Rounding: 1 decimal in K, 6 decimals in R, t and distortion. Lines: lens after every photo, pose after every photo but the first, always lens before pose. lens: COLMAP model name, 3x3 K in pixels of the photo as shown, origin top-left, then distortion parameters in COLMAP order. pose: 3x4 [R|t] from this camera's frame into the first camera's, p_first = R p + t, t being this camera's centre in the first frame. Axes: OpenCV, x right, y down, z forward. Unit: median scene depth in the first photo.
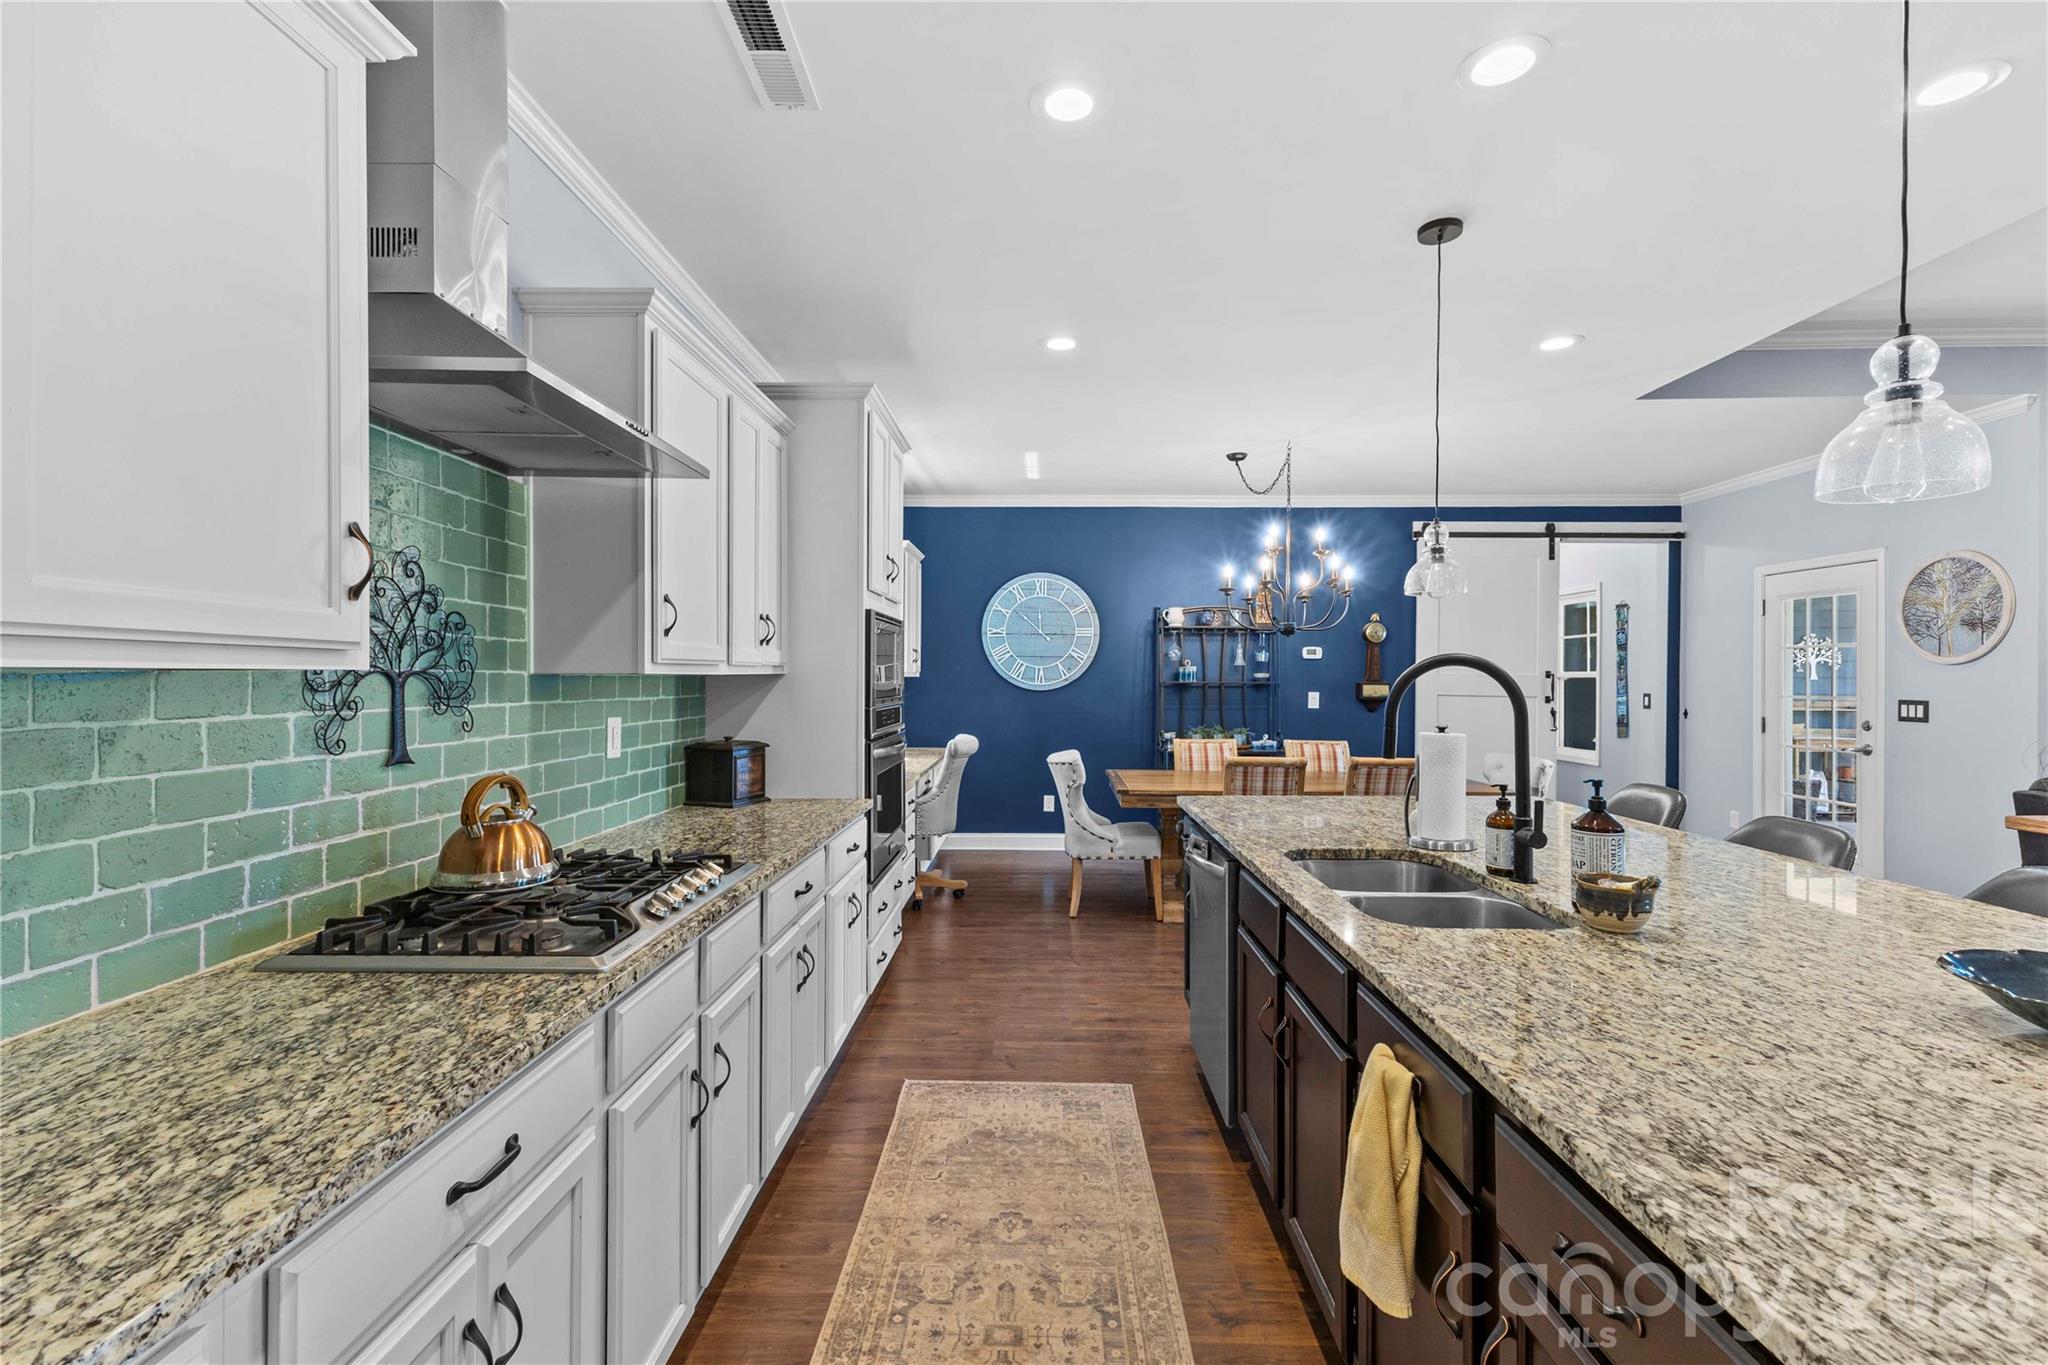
lens RADIAL K [[882.9, 0, 1027.2], [0, 882.9, 681.4], [0, 0, 1]] dist [0.005334, -0.001199]
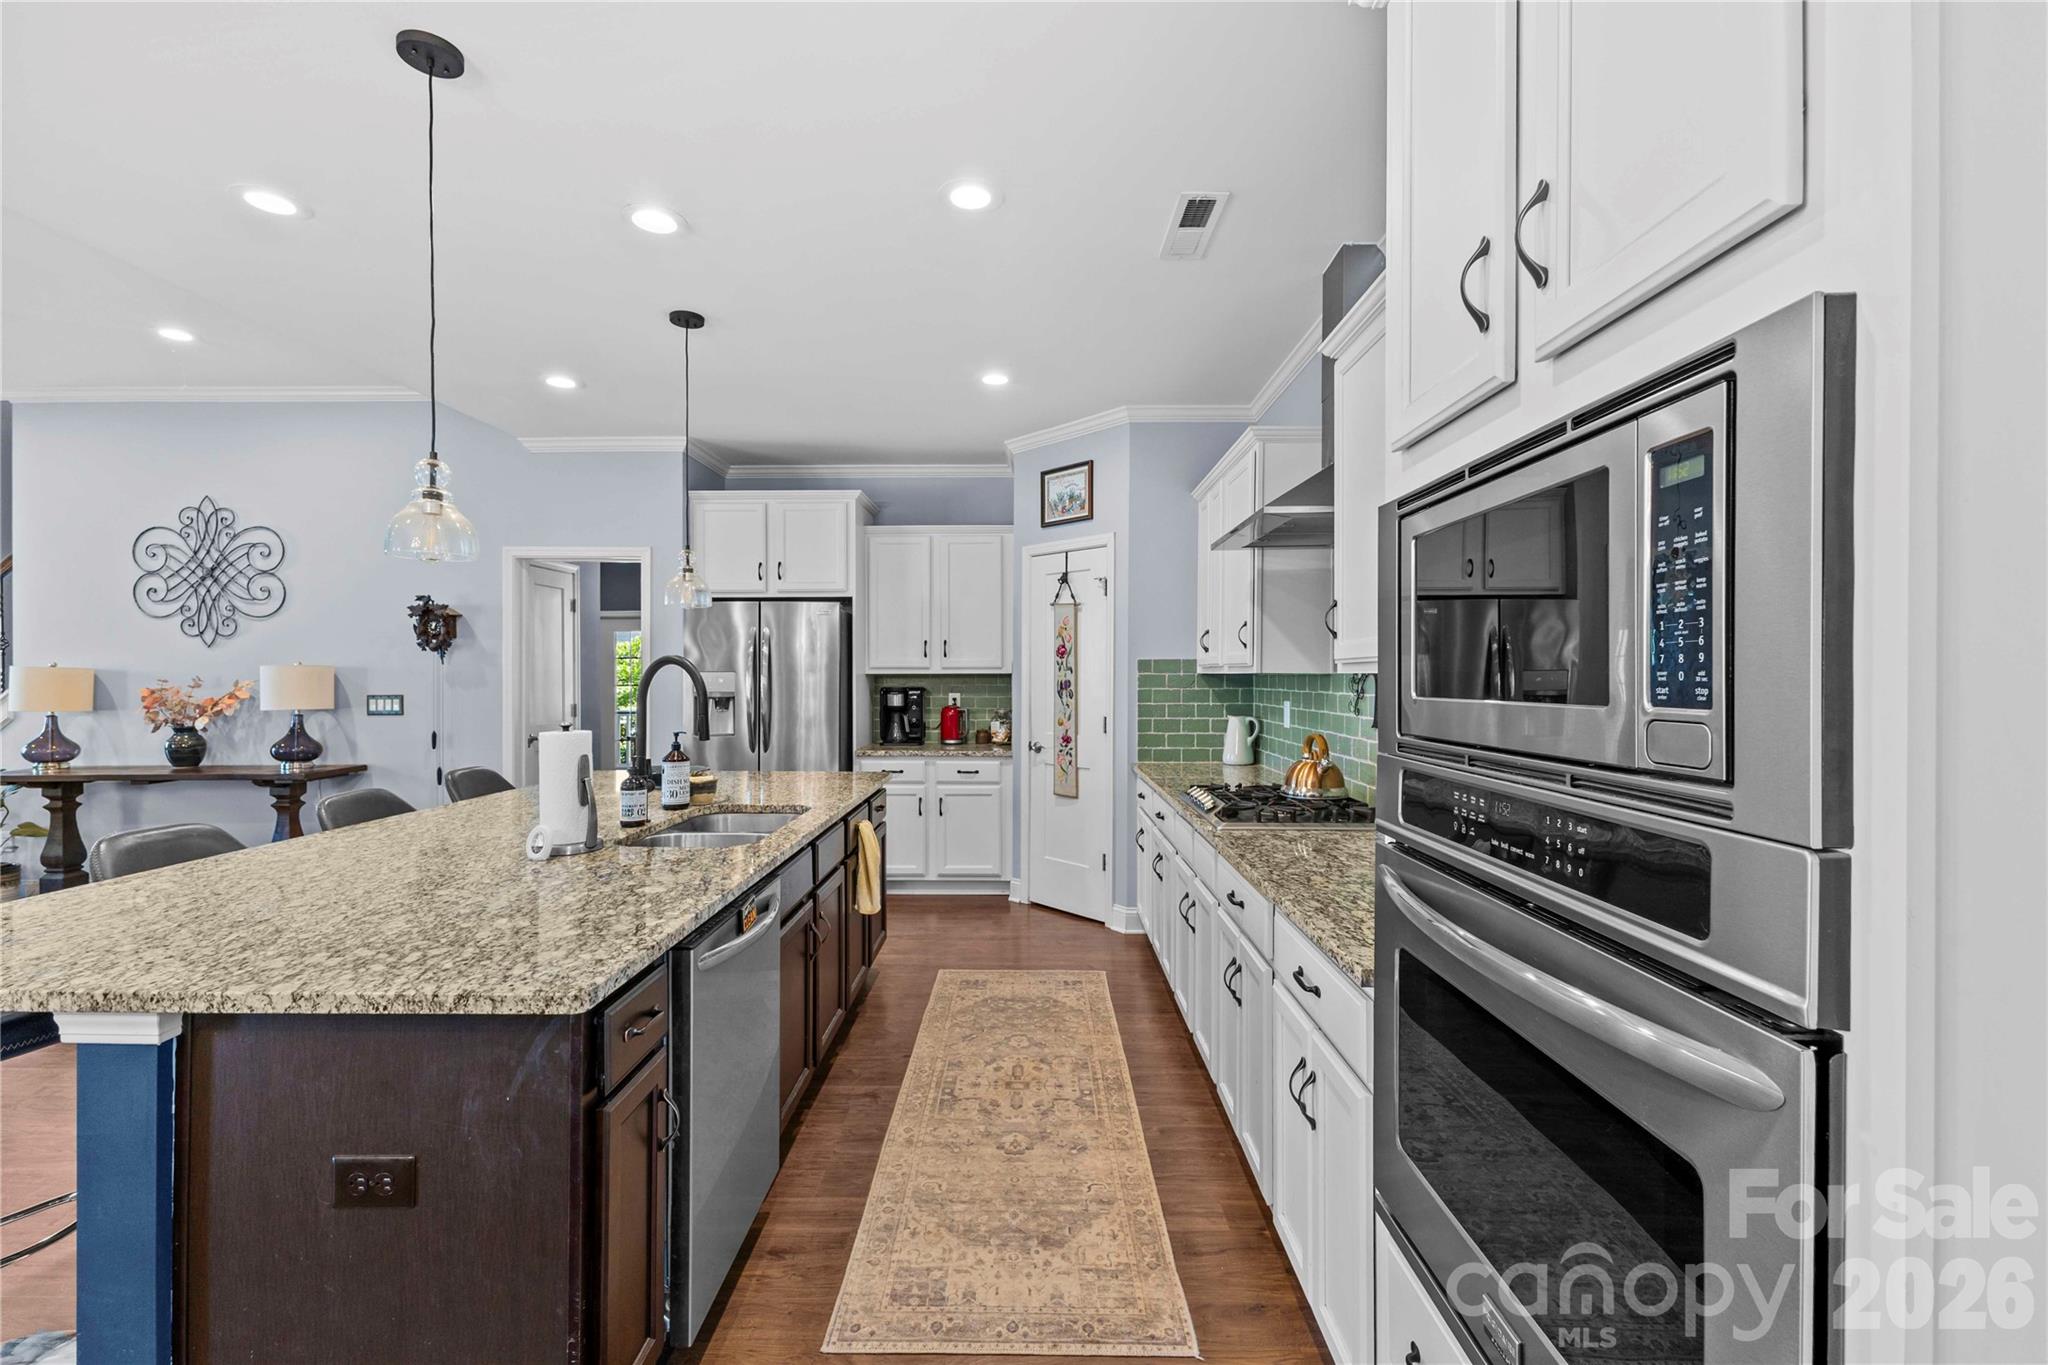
lens RADIAL K [[882.9, 0, 1028.5], [0, 882.9, 683.2], [0, 0, 1]] dist [0.005334, -0.001199]
pose [[-0.999888, -0.005682, -0.013867, -0.011148], [-0.005884, 0.999877, 0.014570, -0.006922], [0.013782, 0.014650, -0.999798, 1.439944]]
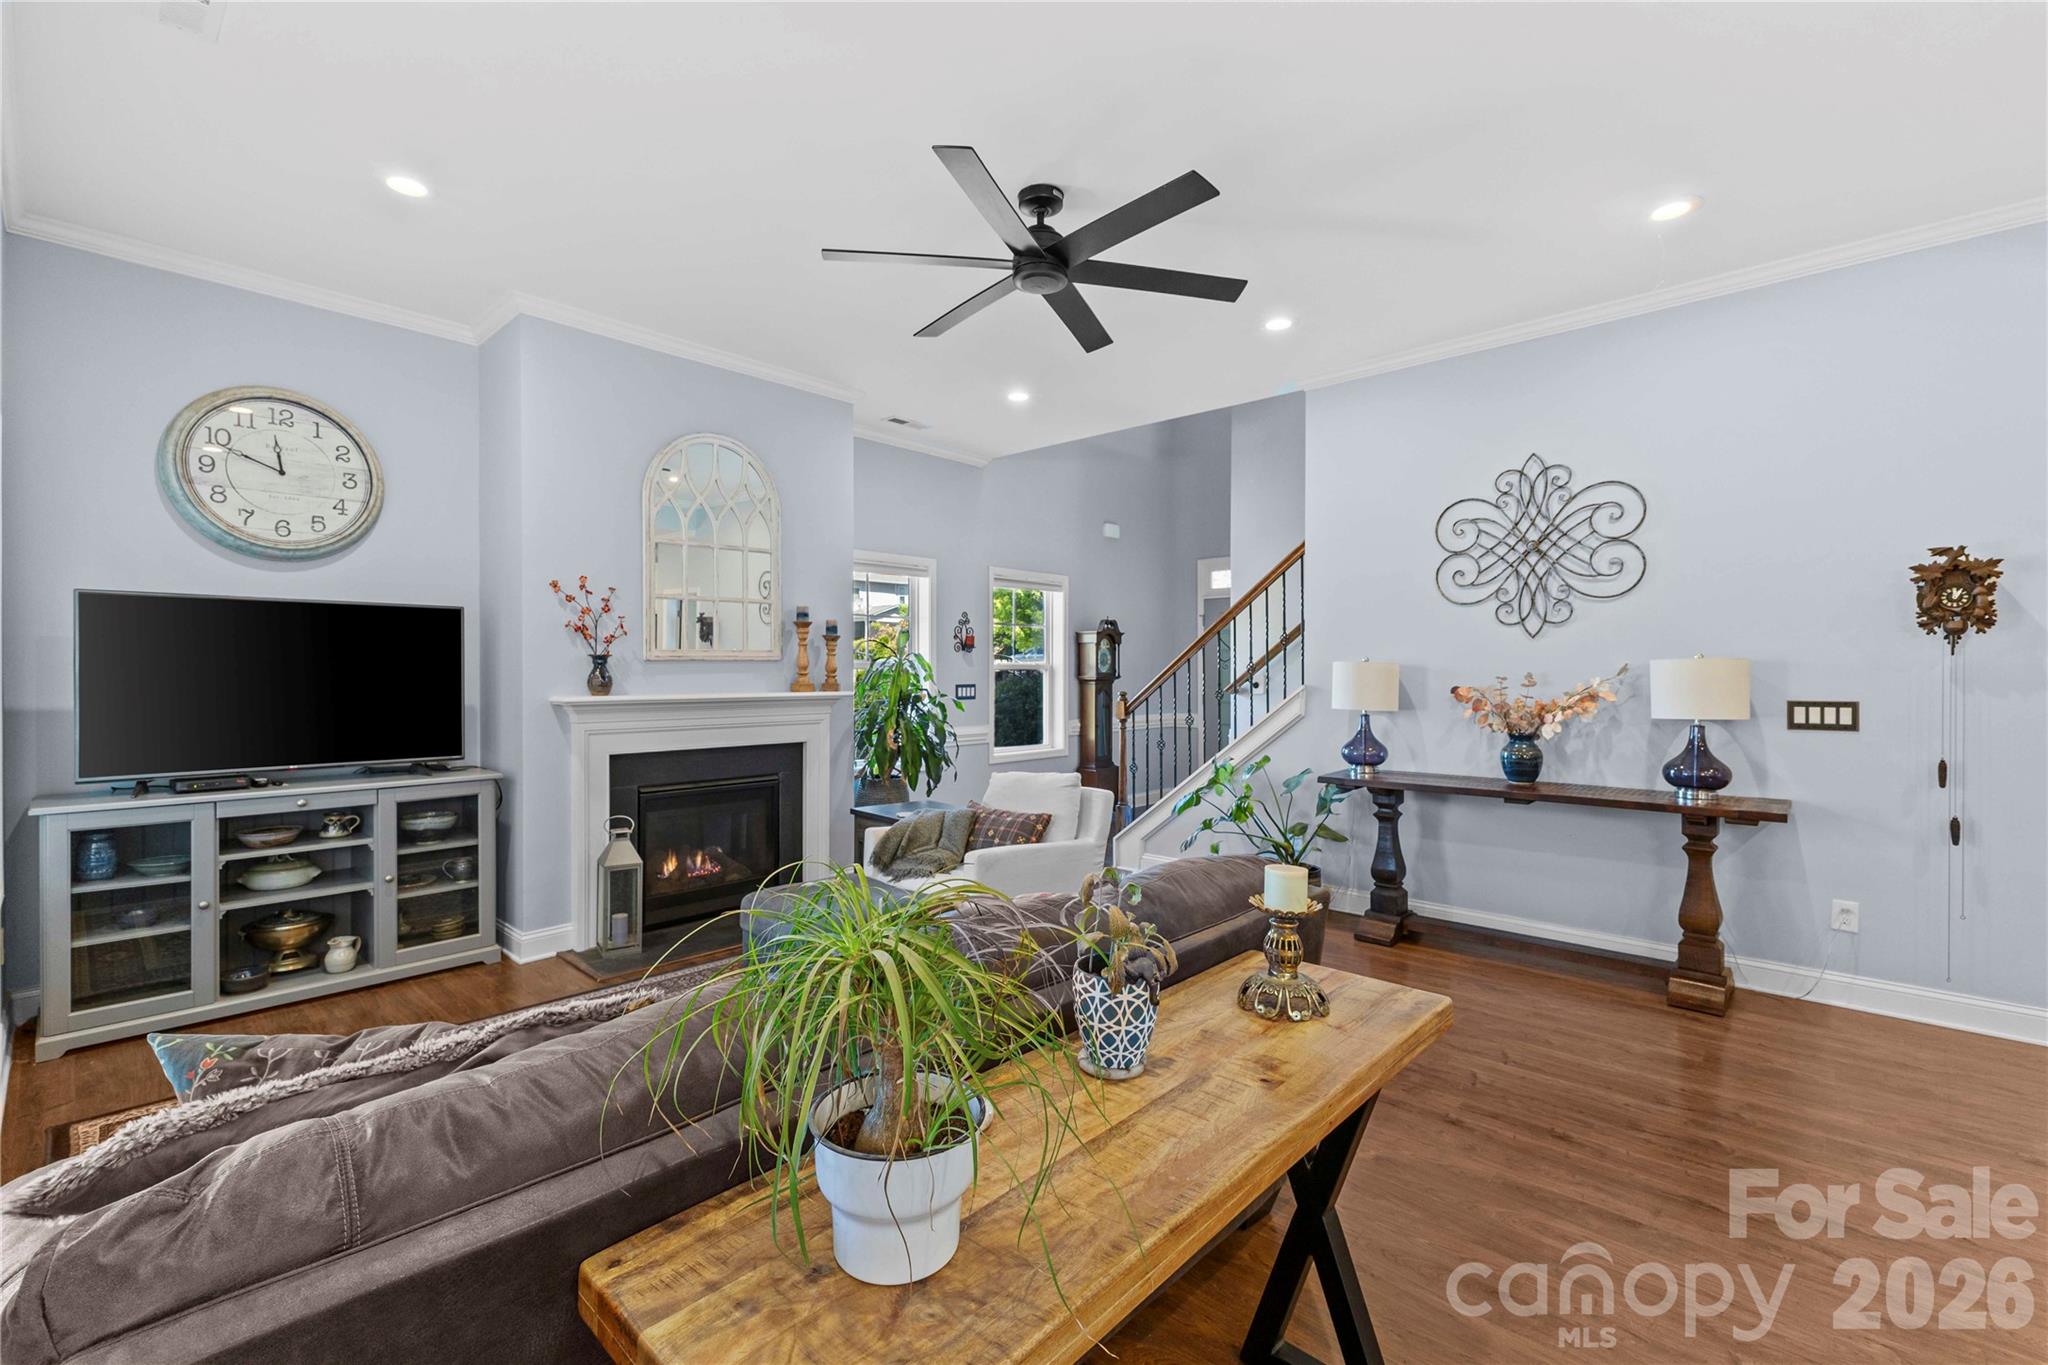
lens RADIAL K [[882.9, 0, 1019.4], [0, 882.9, 676.5], [0, 0, 1]] dist [0.005334, -0.001199]
pose [[-0.741683, -0.011470, 0.670653, 1.143499], [-0.002185, 0.999890, 0.014685, 0.000399], [-0.670748, 0.009426, -0.741626, 1.303706]]
